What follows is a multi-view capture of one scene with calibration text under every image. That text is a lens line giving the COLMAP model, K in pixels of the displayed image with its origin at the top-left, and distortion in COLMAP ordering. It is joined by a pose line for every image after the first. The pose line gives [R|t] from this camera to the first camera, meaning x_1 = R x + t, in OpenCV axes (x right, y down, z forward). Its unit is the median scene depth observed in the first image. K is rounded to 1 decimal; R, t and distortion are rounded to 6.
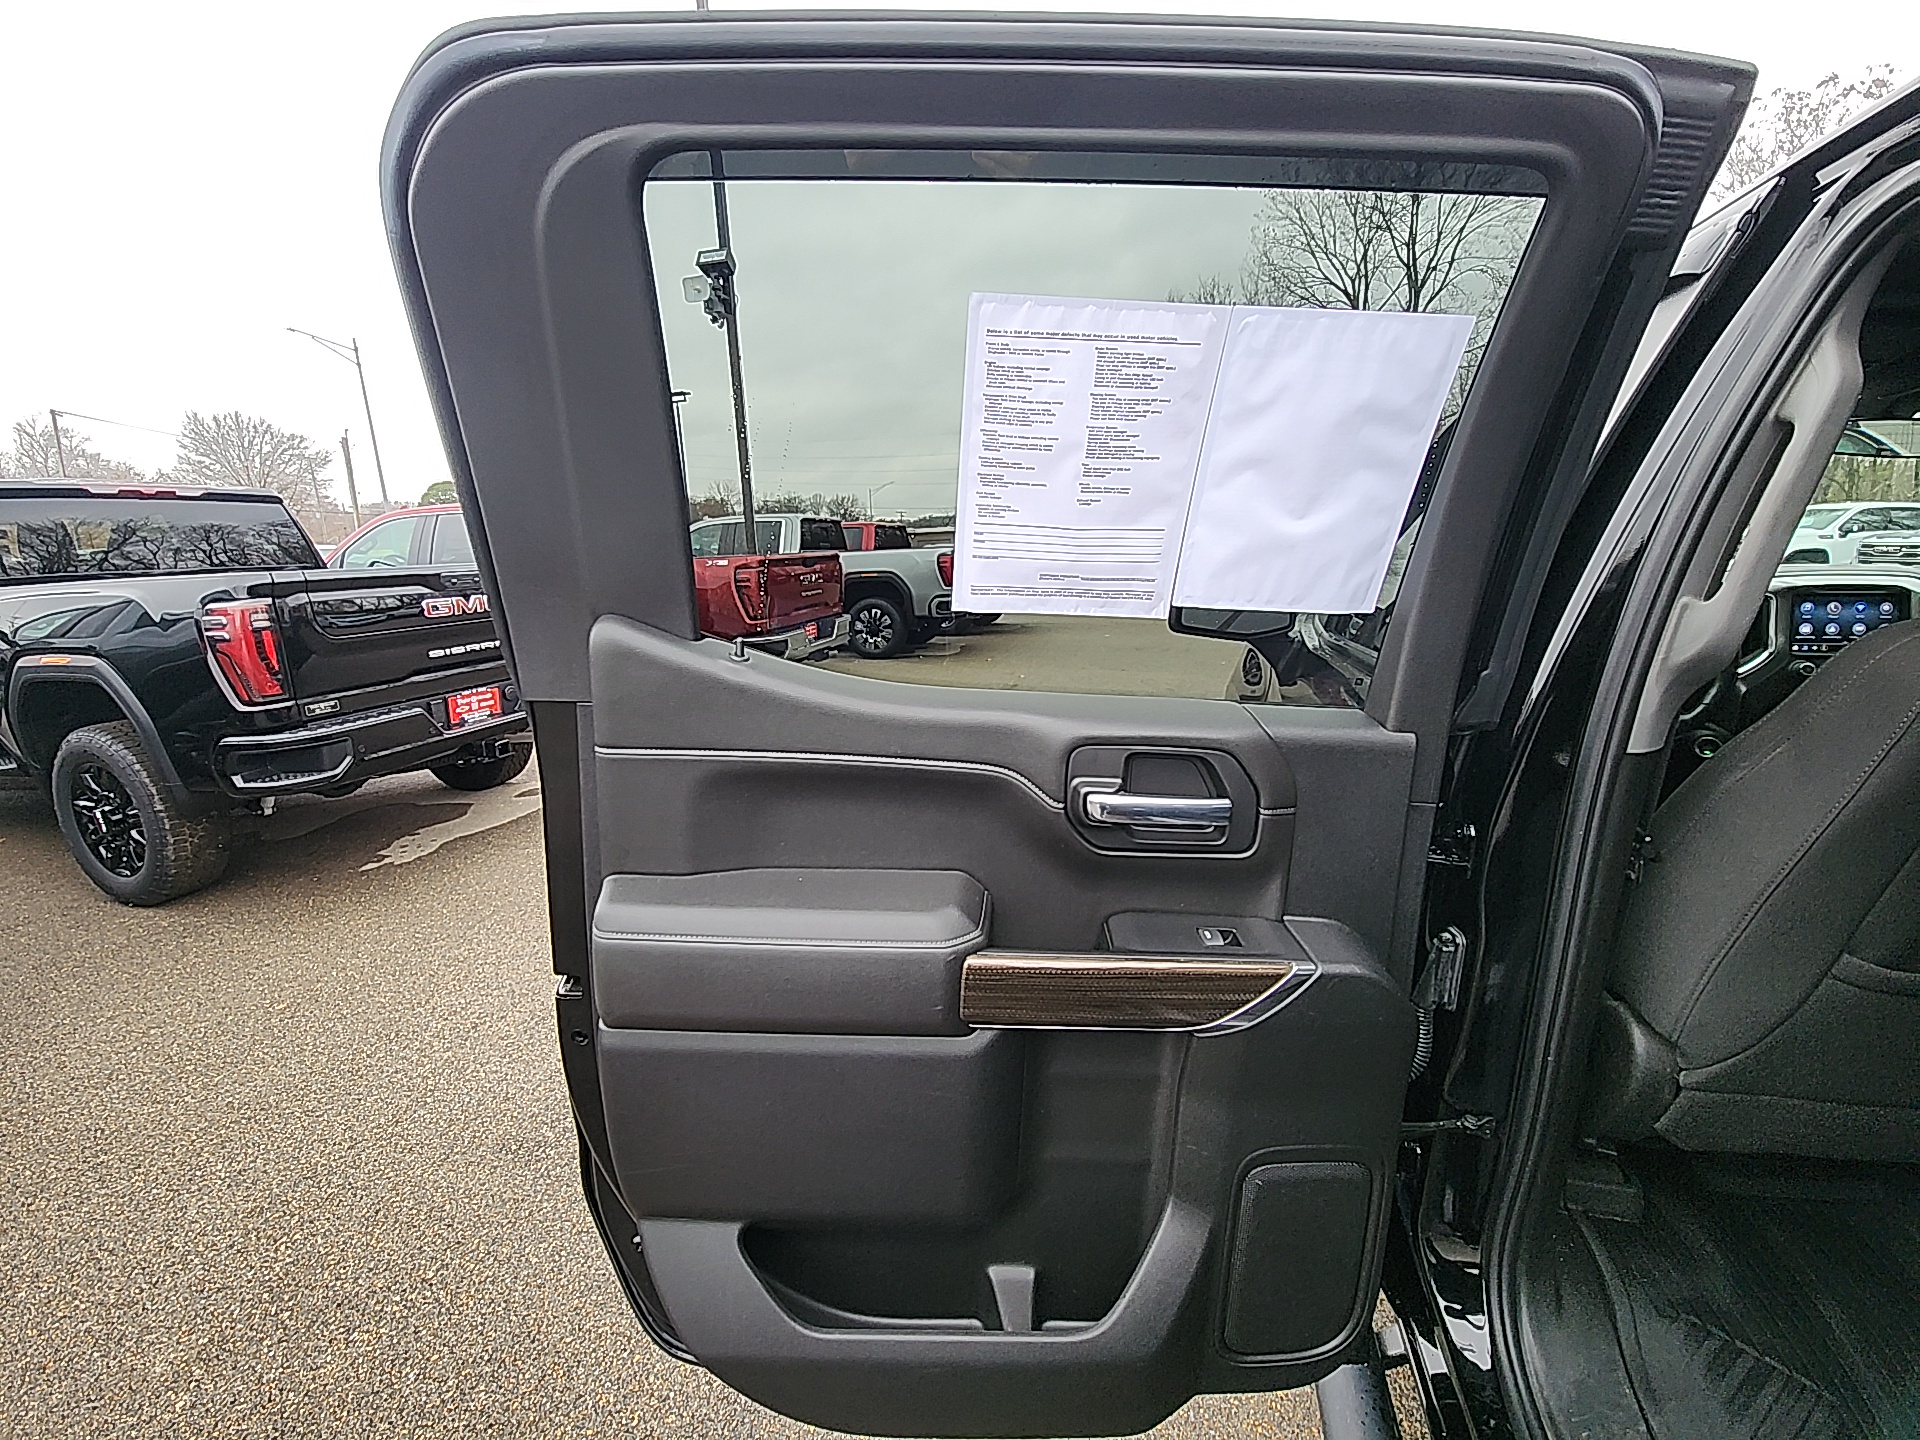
lens RADIAL K [[774.0, 0, 950.4], [0, 774.0, 703.1], [0, 0, 1]] dist [0.002008, -0.000588]
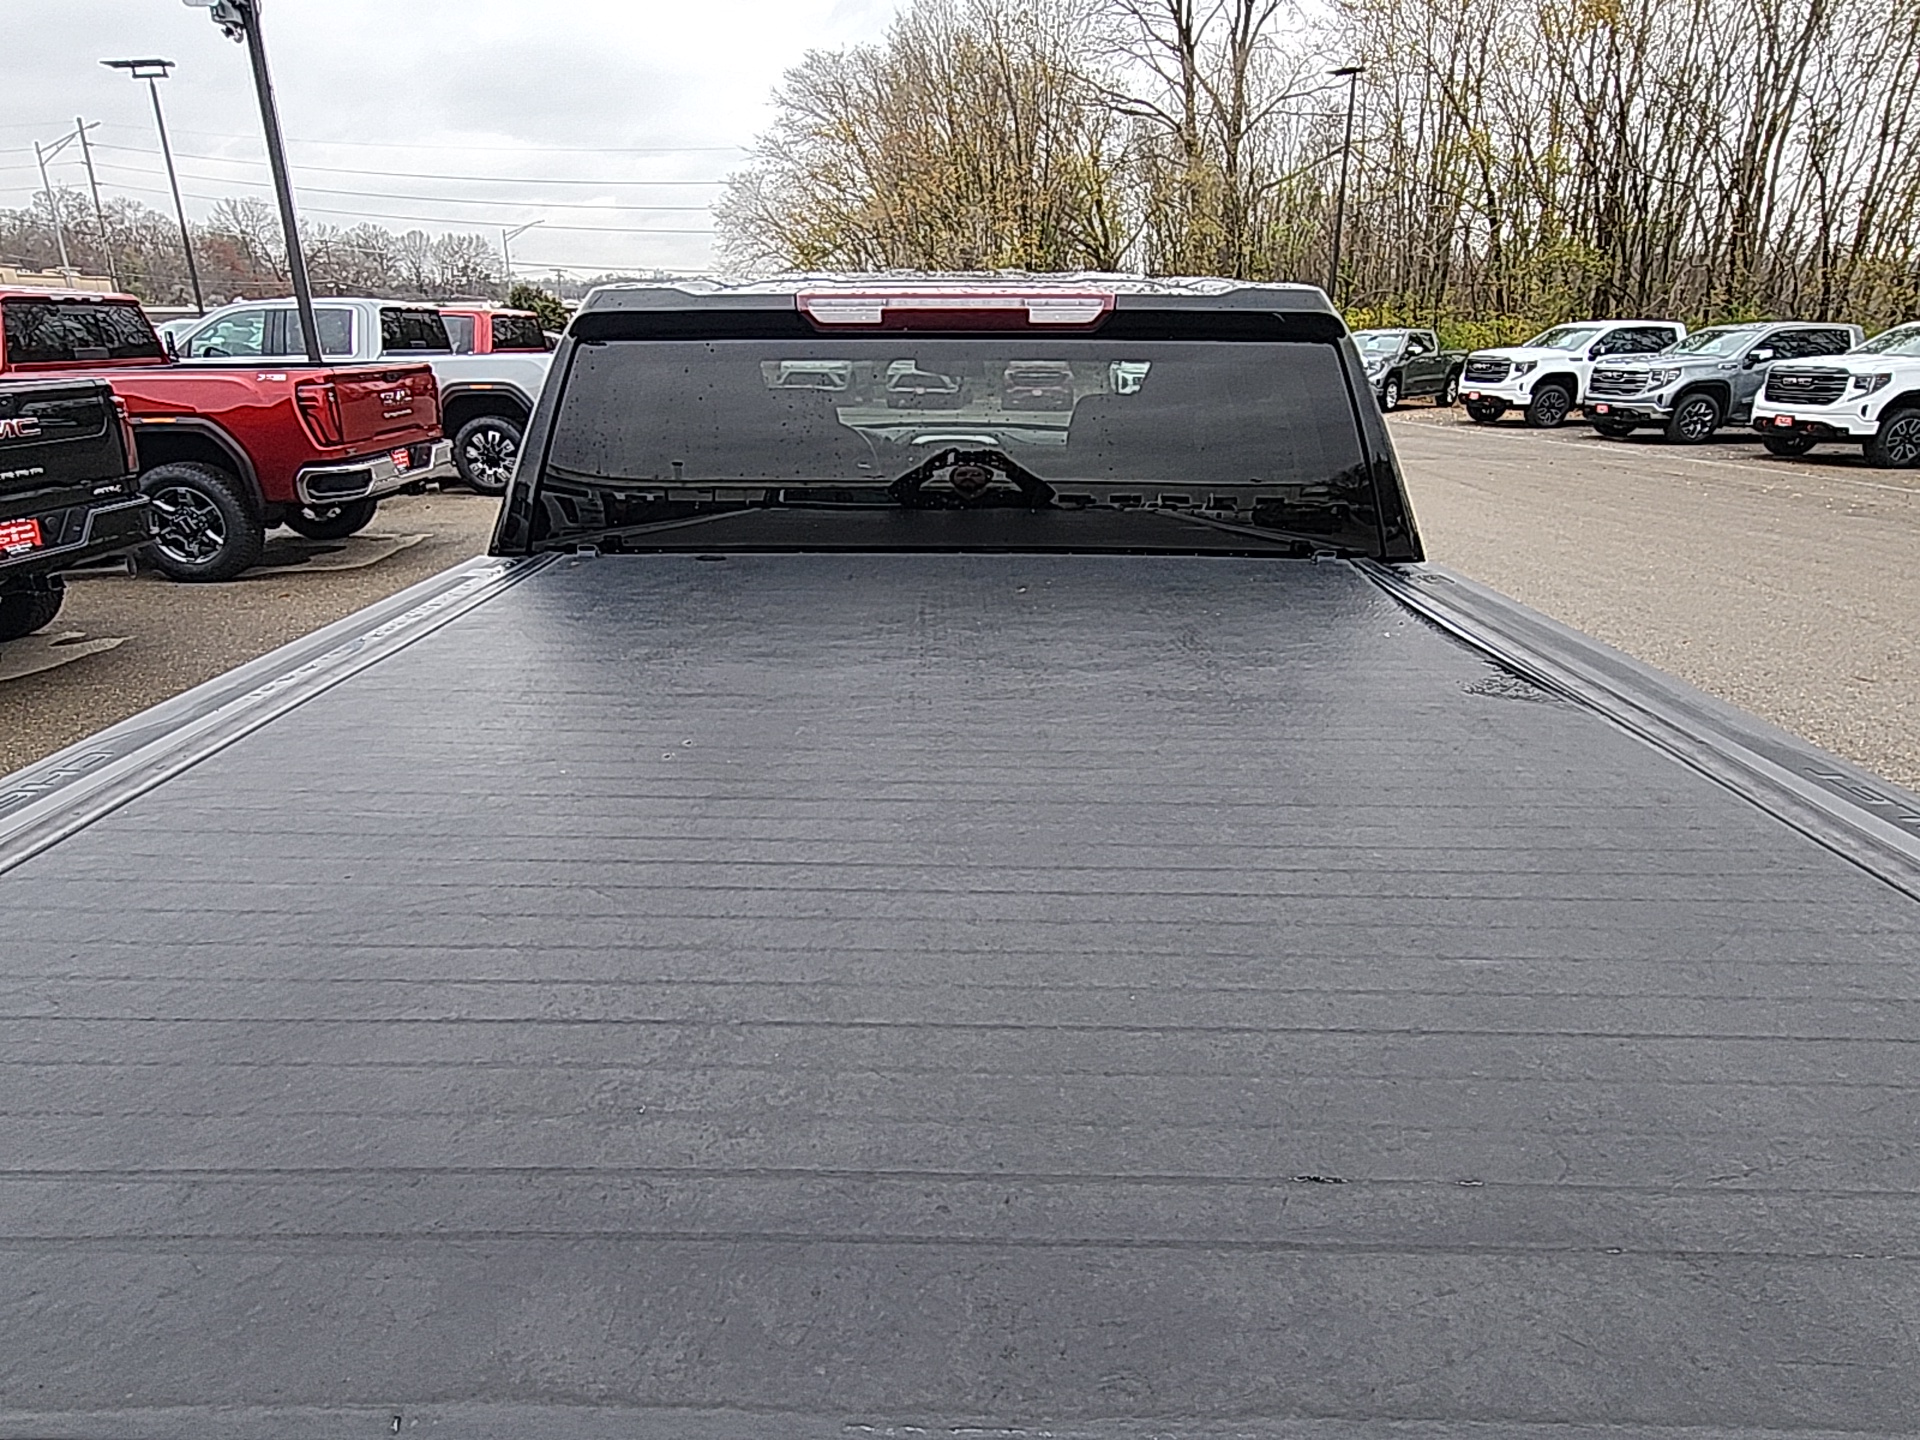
lens RADIAL K [[1100.8, 0, 933.1], [0, 1100.8, 706.7], [0, 0, 1]] dist [0.005090, -0.000037]
pose [[0.969552, -0.050834, 0.239549, 0.144648], [0.020007, 0.991390, 0.129404, 0.054488], [-0.244065, -0.120671, 0.962222, -0.594555]]
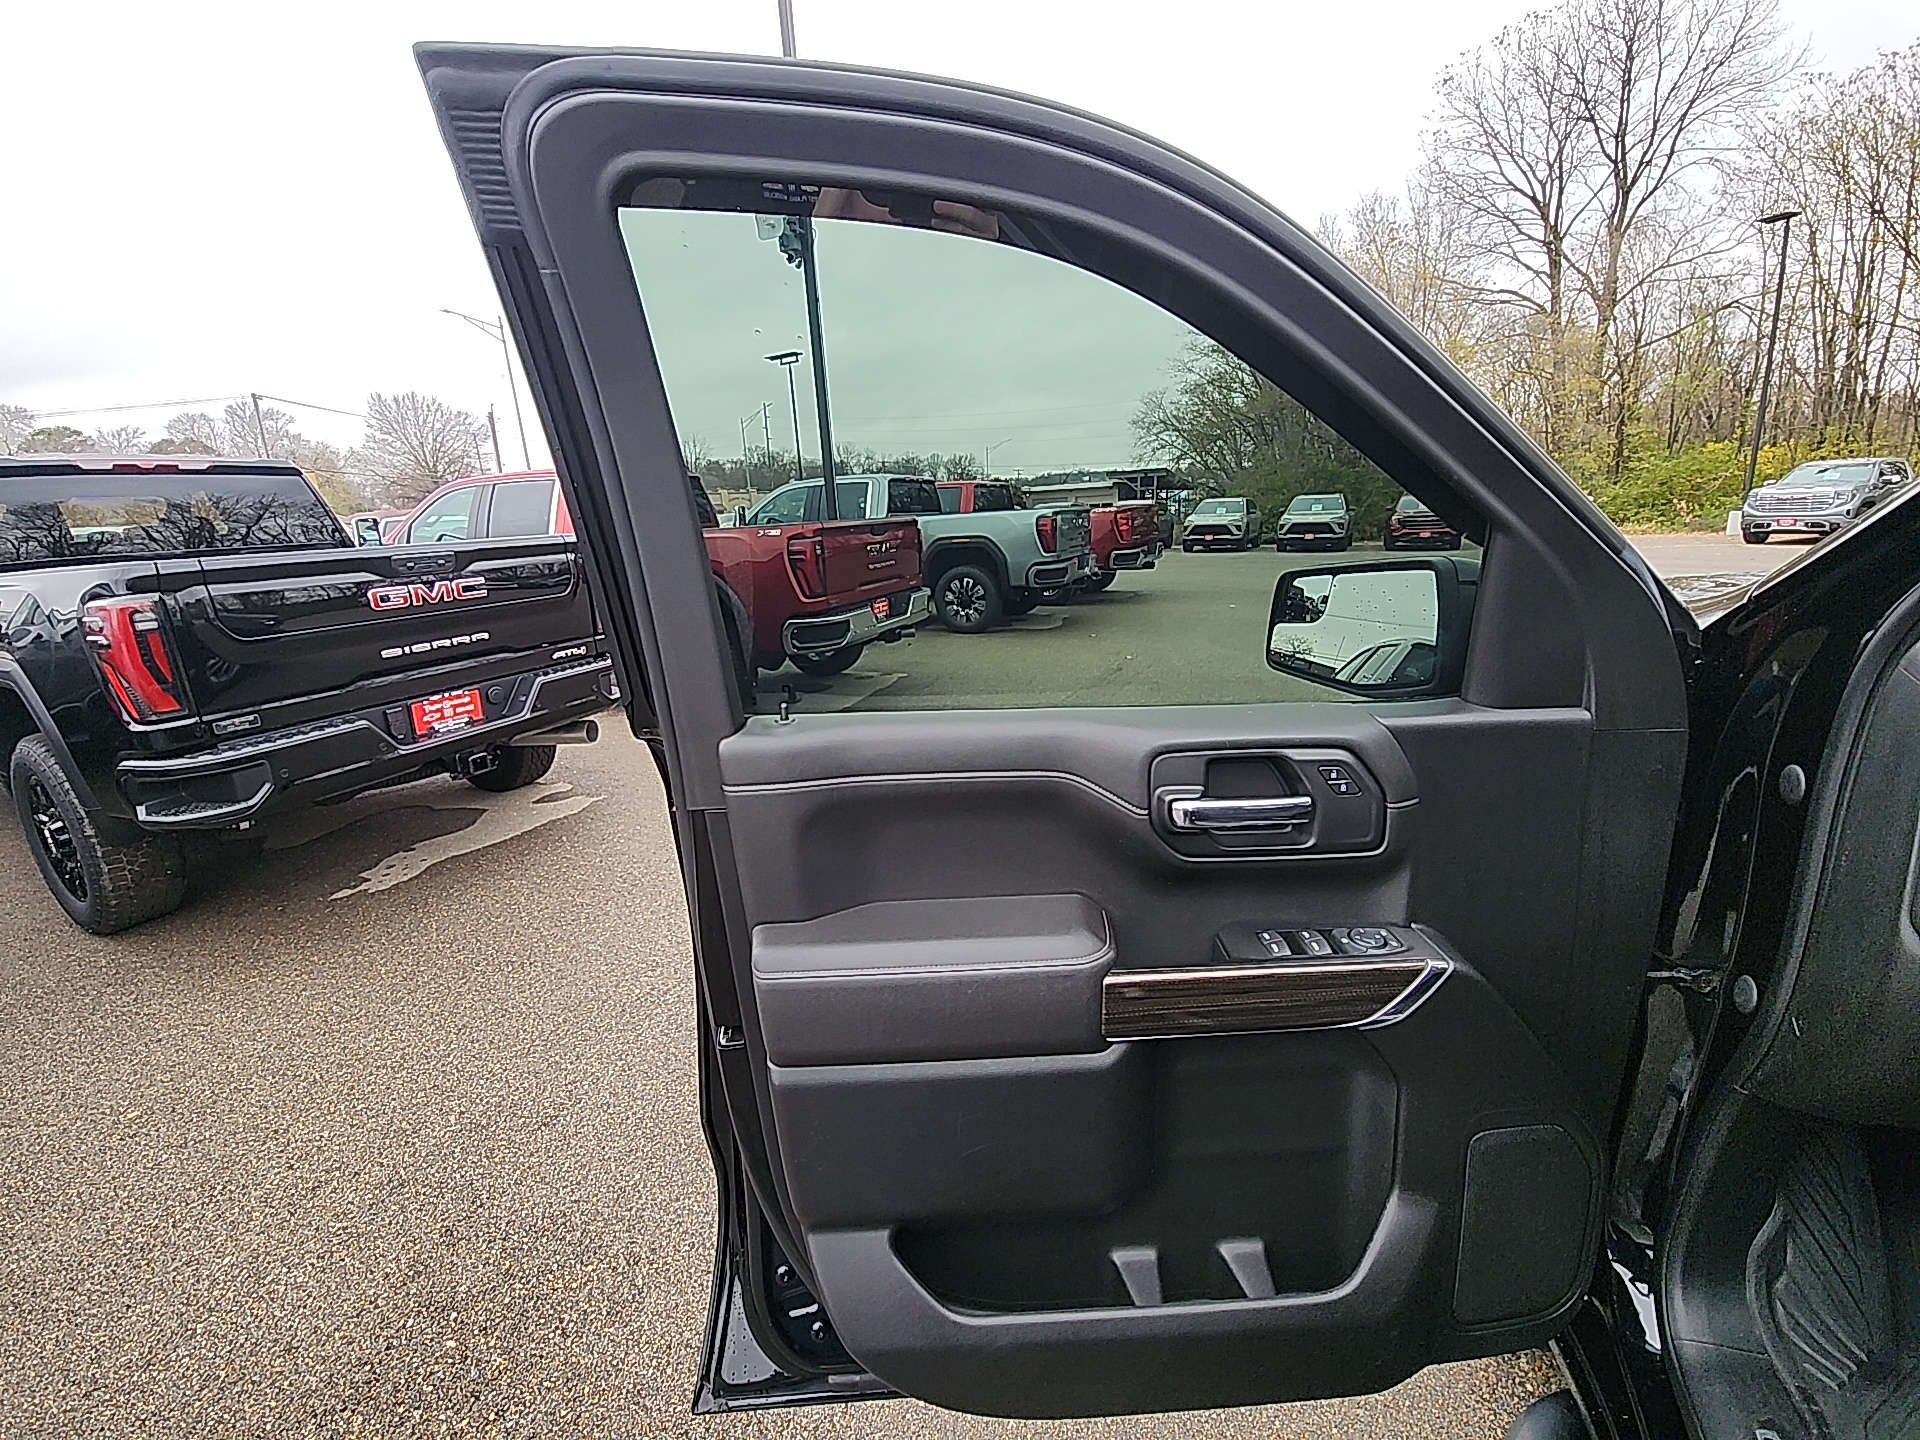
lens RADIAL K [[773.8, 0, 946.8], [0, 773.8, 702.4], [0, 0, 1]] dist [0.014966, -0.009605]
pose [[0.988452, 0.019254, -0.150308, 0.049064], [-0.011880, 0.998688, 0.049803, -0.053347], [0.151070, -0.047442, 0.987384, 0.233734]]
